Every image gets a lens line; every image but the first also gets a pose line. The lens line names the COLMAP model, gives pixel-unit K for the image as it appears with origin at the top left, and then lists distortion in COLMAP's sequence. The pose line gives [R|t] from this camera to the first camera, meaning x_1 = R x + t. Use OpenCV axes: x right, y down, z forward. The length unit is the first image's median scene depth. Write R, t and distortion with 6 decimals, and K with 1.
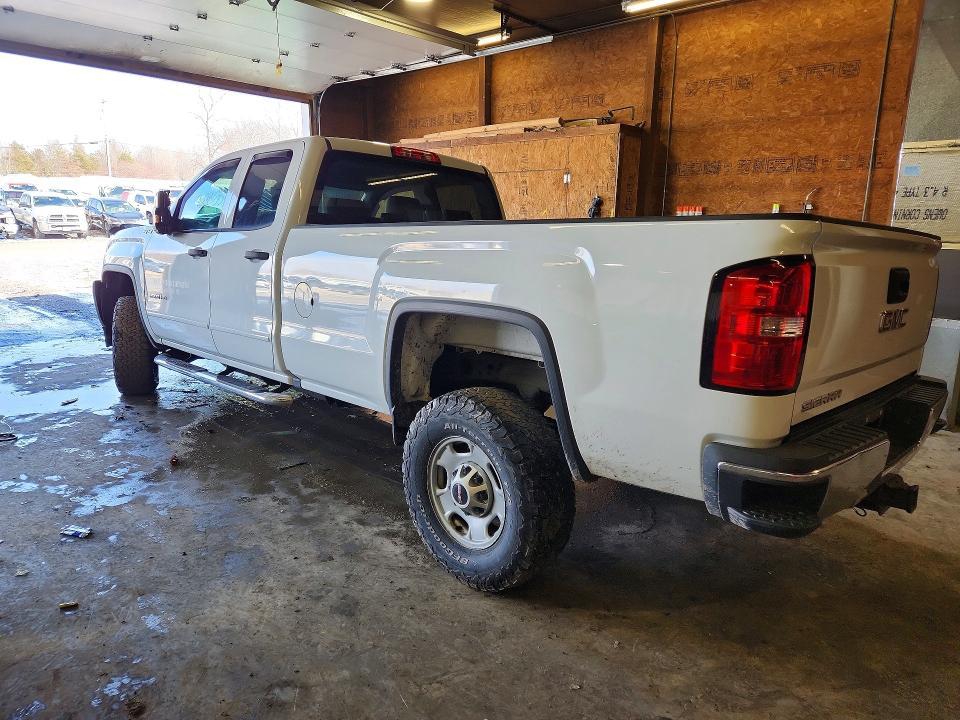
lens RADIAL K [[666.6, 0, 476.9], [0, 666.6, 362.9], [0, 0, 1]] dist [0.012268, -0.001278]
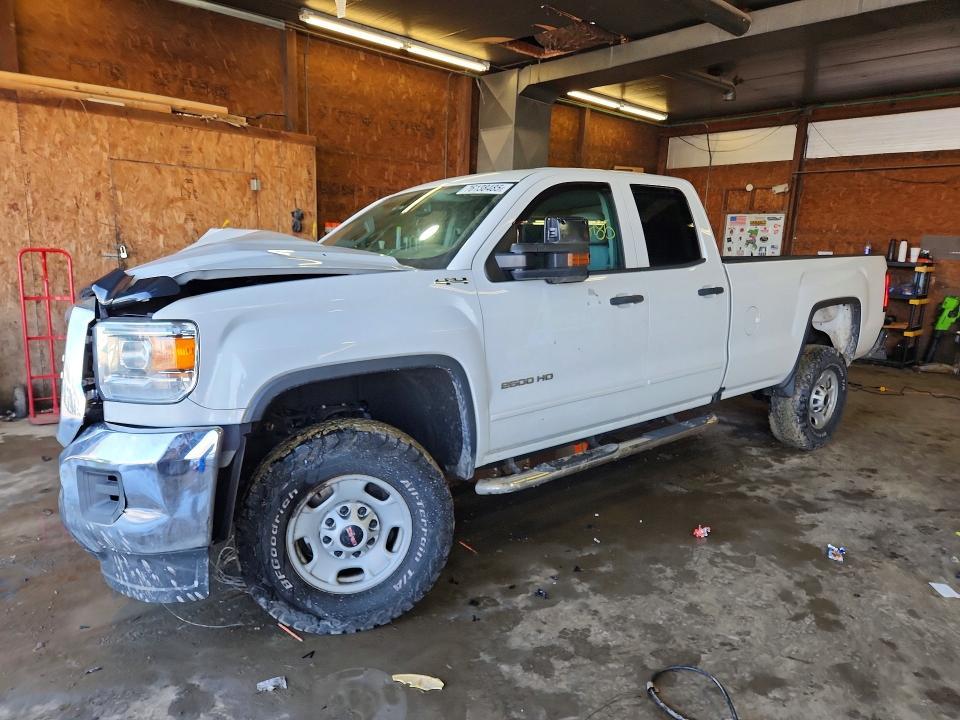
lens RADIAL K [[666.6, 0, 476.9], [0, 666.6, 362.9], [0, 0, 1]] dist [0.012268, -0.001278]
pose [[0.060836, -0.183308, 0.981171, -1.538369], [0.161706, 0.971817, 0.171533, -0.321395], [-0.984962, 0.148226, 0.088764, 1.405014]]
